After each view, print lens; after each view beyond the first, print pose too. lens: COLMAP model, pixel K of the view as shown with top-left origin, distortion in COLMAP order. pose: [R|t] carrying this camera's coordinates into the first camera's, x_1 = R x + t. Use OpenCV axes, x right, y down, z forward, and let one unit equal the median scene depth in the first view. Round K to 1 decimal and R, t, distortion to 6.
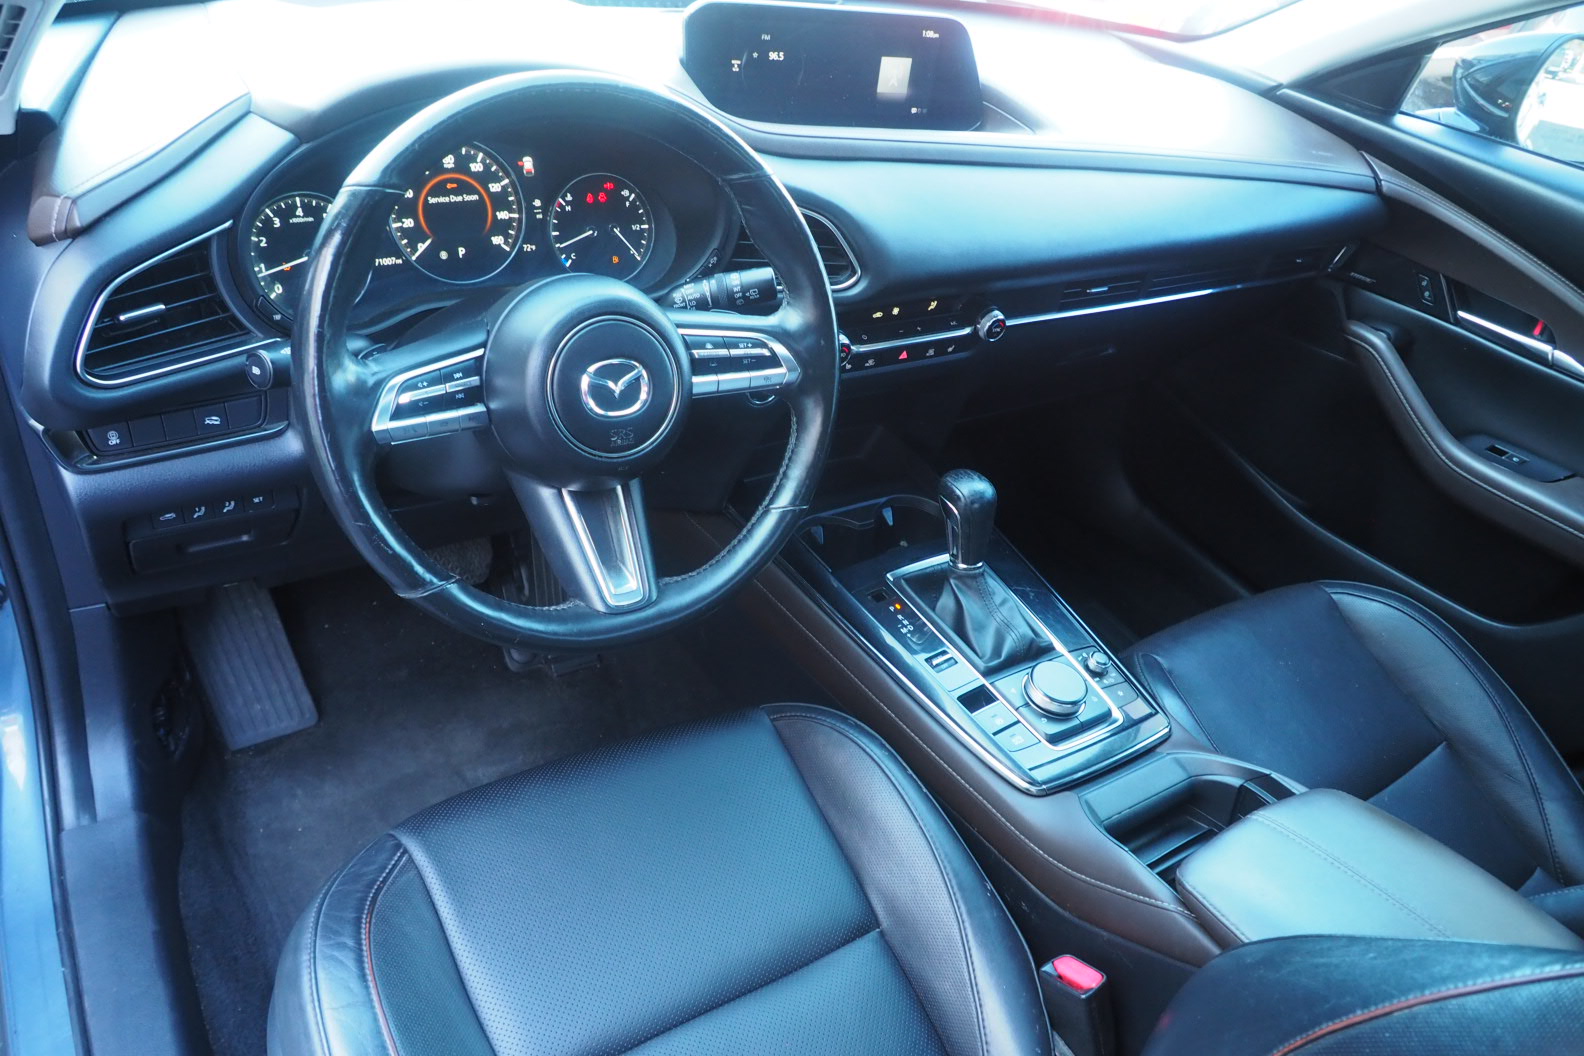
lens RADIAL K [[1119.0, 0, 792.0], [0, 1119.0, 528.0], [0, 0, 1]] dist [-0.034144, 0.008884]
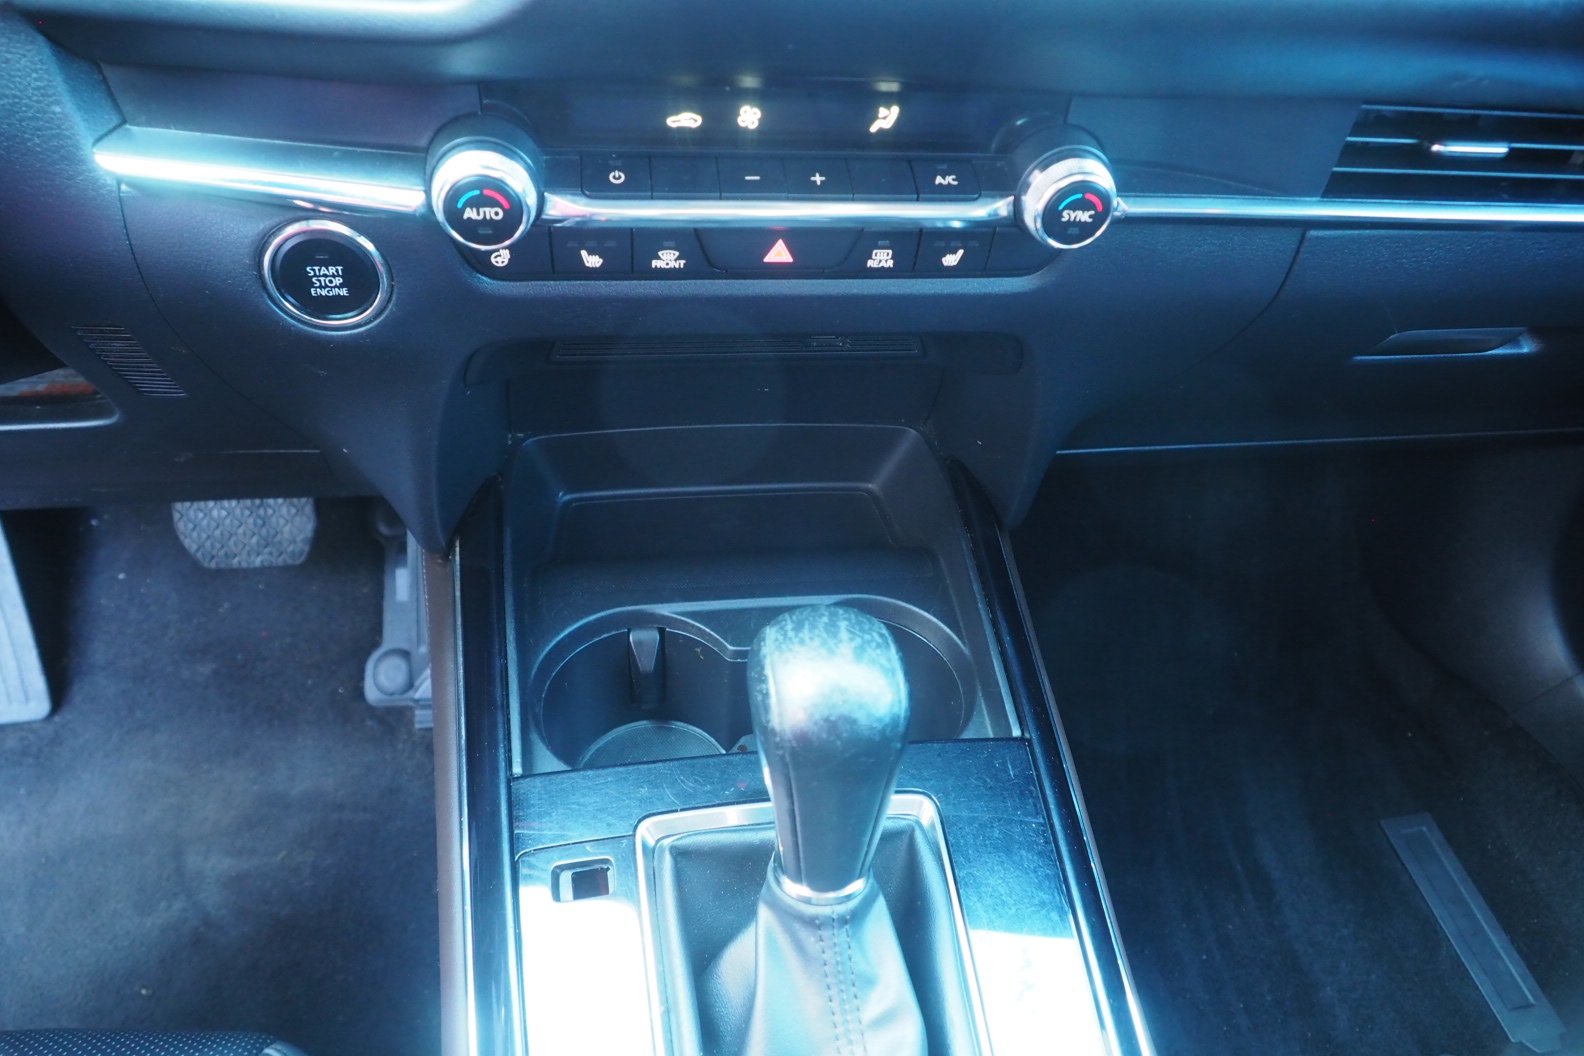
lens RADIAL K [[1119.0, 0, 792.0], [0, 1119.0, 528.0], [0, 0, 1]] dist [-0.034144, 0.008884]
pose [[0.913676, 0.206217, -0.350243, 0.250423], [-0.186255, 0.978356, 0.090157, -0.103545], [0.361254, -0.017140, 0.932310, 0.680765]]
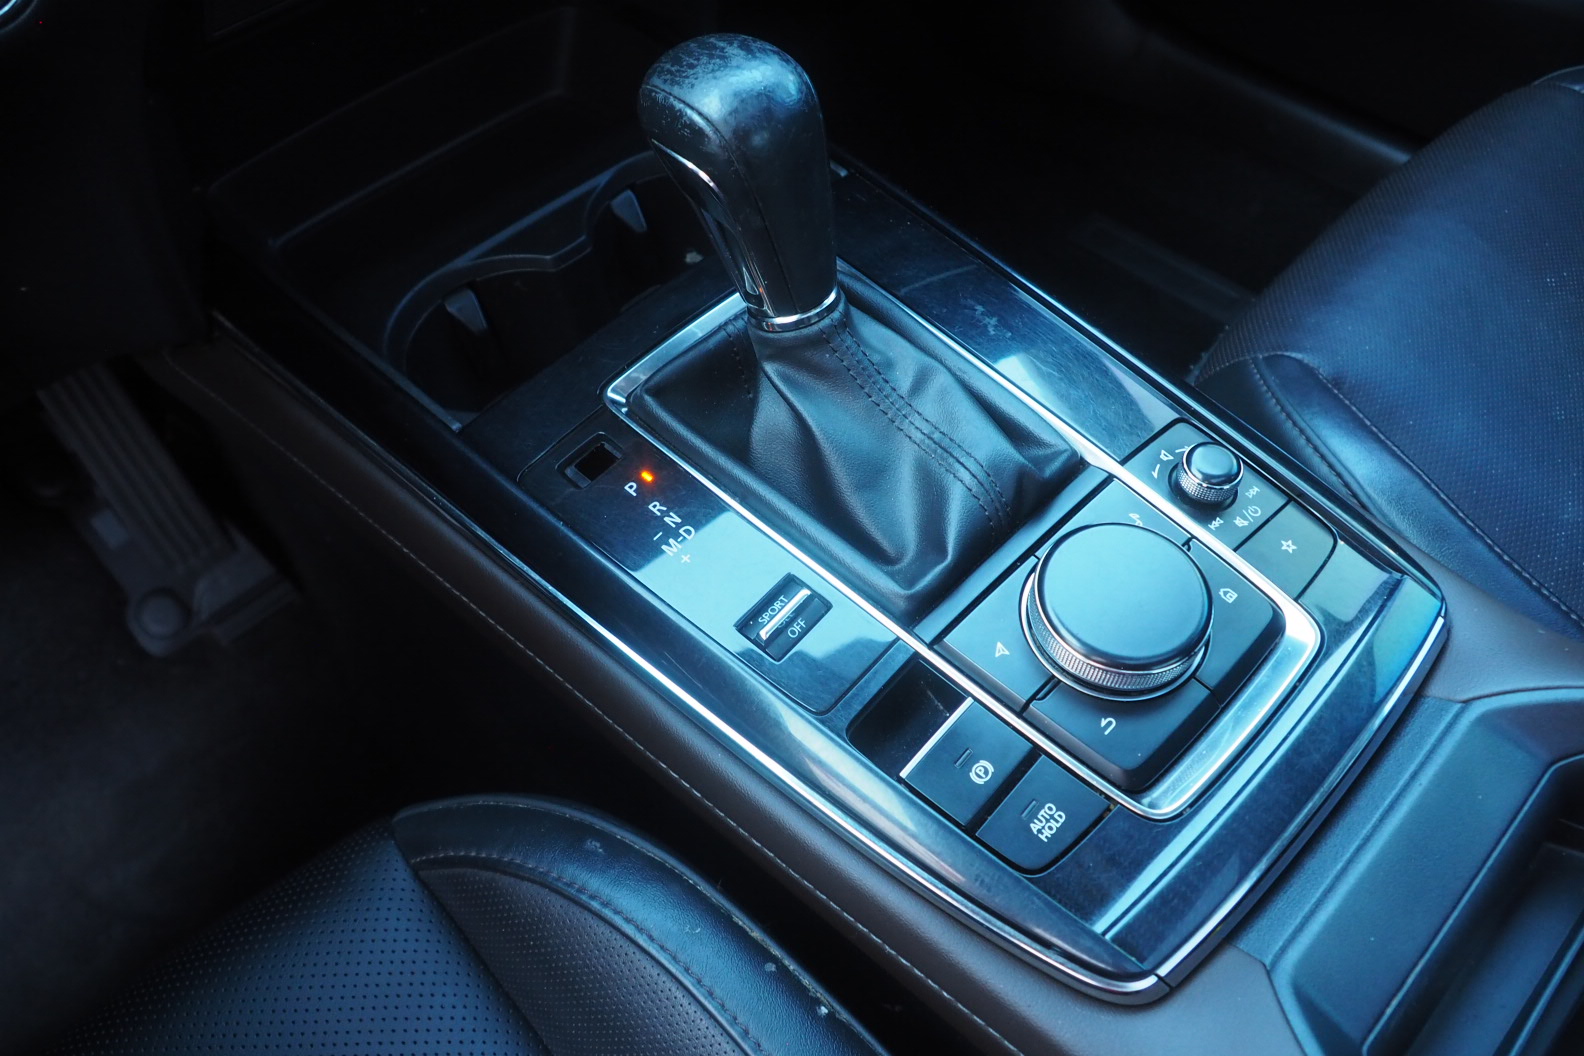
lens RADIAL K [[1119.0, 0, 792.0], [0, 1119.0, 528.0], [0, 0, 1]] dist [-0.034144, 0.008884]
pose [[0.958093, -0.282440, -0.047801, 0.153606], [0.283810, 0.913300, 0.292121, -0.008511], [-0.038851, -0.293446, 0.955186, 0.641308]]
